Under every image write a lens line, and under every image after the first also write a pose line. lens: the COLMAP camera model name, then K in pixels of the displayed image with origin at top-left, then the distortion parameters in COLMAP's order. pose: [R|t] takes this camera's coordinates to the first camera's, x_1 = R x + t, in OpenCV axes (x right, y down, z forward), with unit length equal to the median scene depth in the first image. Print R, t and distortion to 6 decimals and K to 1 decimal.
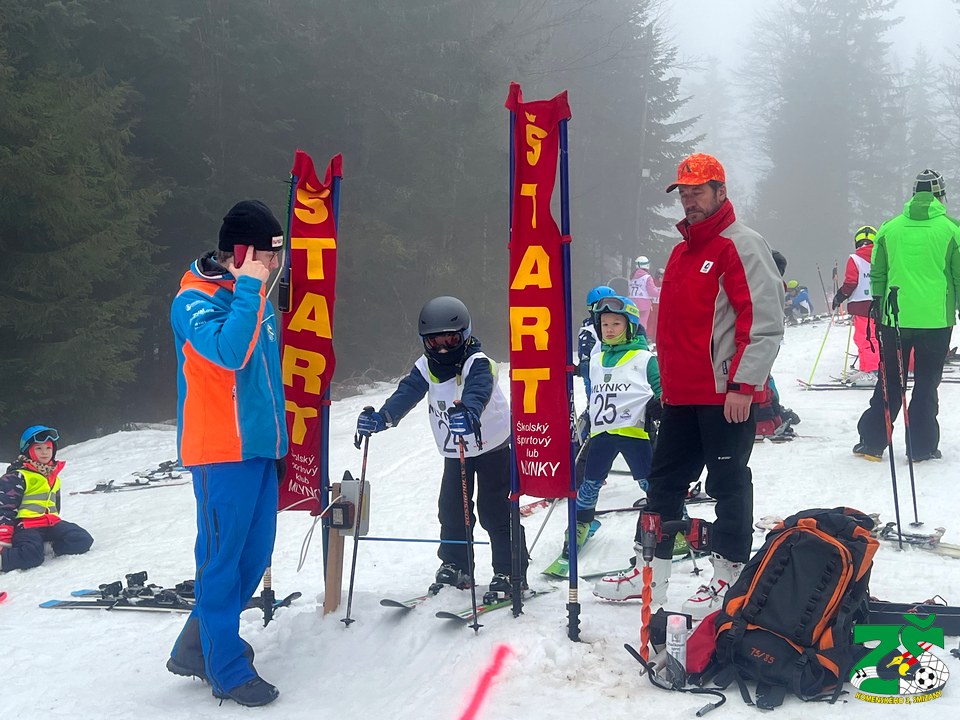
lens RADIAL K [[1307.6, 0, 493.5], [0, 1307.6, 362.4], [0, 0, 1]] dist [0.127657, -0.315398]
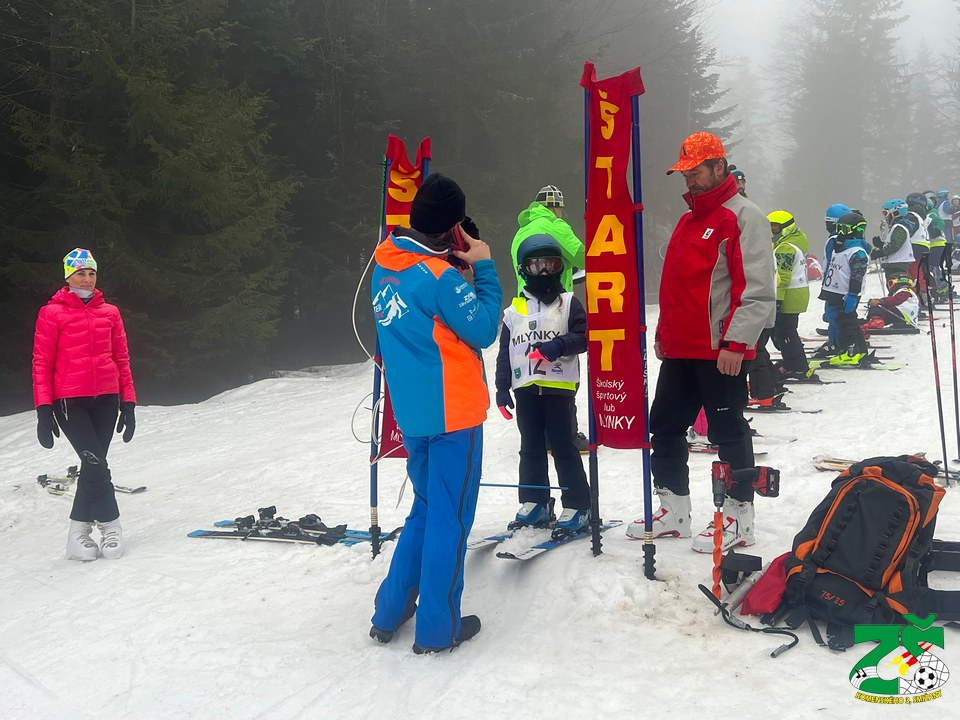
lens RADIAL K [[1042.9, 0, 474.9], [0, 1042.9, 364.8], [0, 0, 1]] dist [0.085730, -0.177272]
pose [[0.996045, -0.016312, -0.087342, -0.003947], [0.020479, 0.998684, 0.047018, -0.007900], [0.086460, -0.048620, 0.995068, 0.112763]]
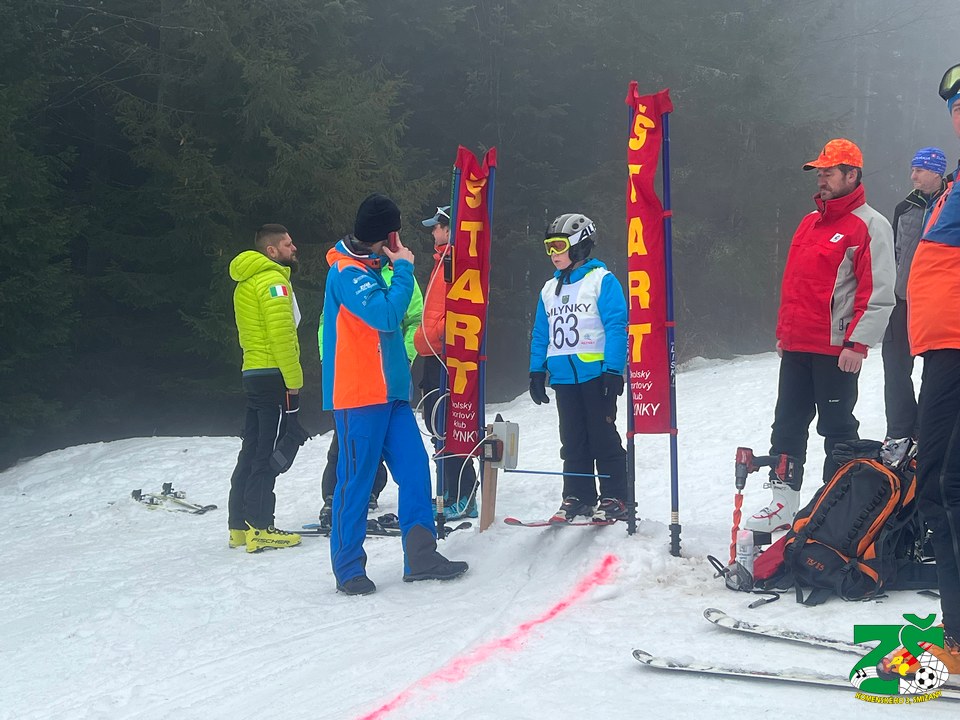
lens RADIAL K [[1439.5, 0, 486.9], [0, 1439.5, 359.7], [0, 0, 1]] dist [0.191175, -0.560870]
pose [[0.971565, 0.001183, -0.236771, 0.175670], [-0.001484, 0.999998, -0.001091, 0.032509], [0.236769, 0.001412, 0.971565, -0.256902]]
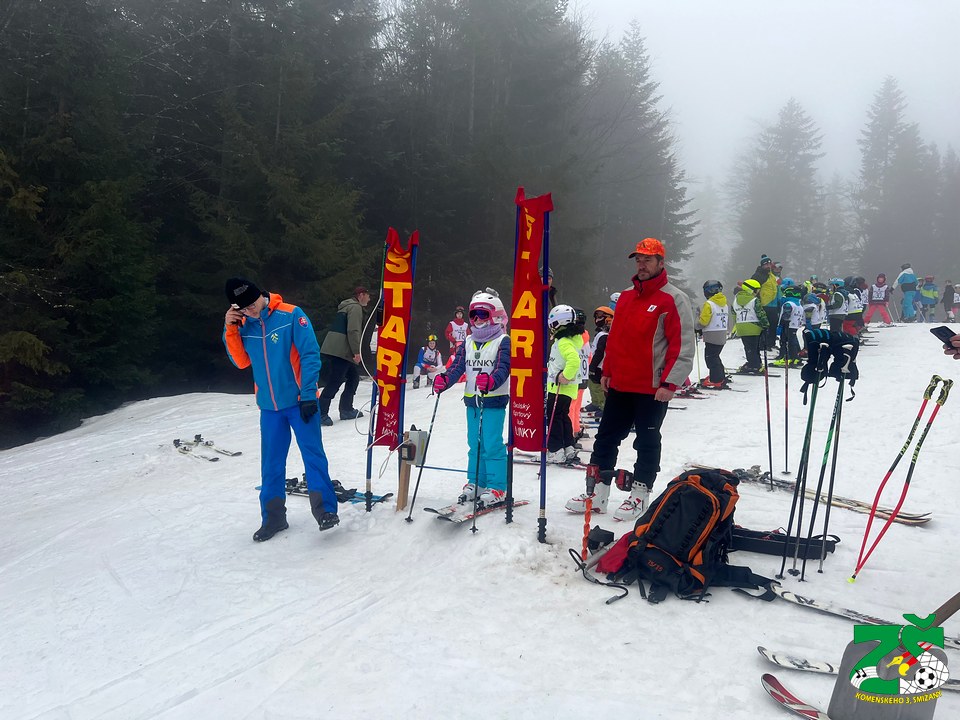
lens RADIAL K [[721.2, 0, 480.0], [0, 721.2, 360.0], [0, 0, 1]] dist [0.064613, -0.095495]
pose [[0.990137, 0.040186, -0.134215, 0.082729], [-0.037295, 0.999016, 0.023982, -0.021591], [0.135047, -0.018740, 0.990662, 0.112641]]
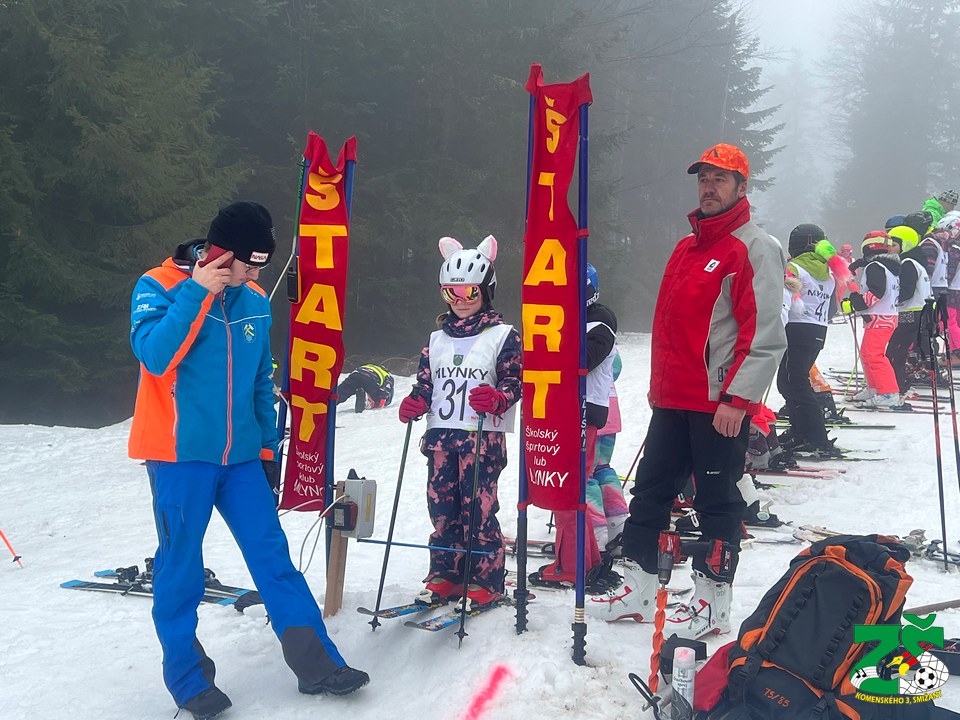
lens RADIAL K [[1241.1, 0, 485.5], [0, 1241.1, 357.6], [0, 0, 1]] dist [0.131939, -0.361050]
pose [[0.996874, 0.032520, -0.072007, 0.044943], [-0.031315, 0.999351, 0.017792, -0.016742], [0.072539, -0.015482, 0.997245, 0.096676]]
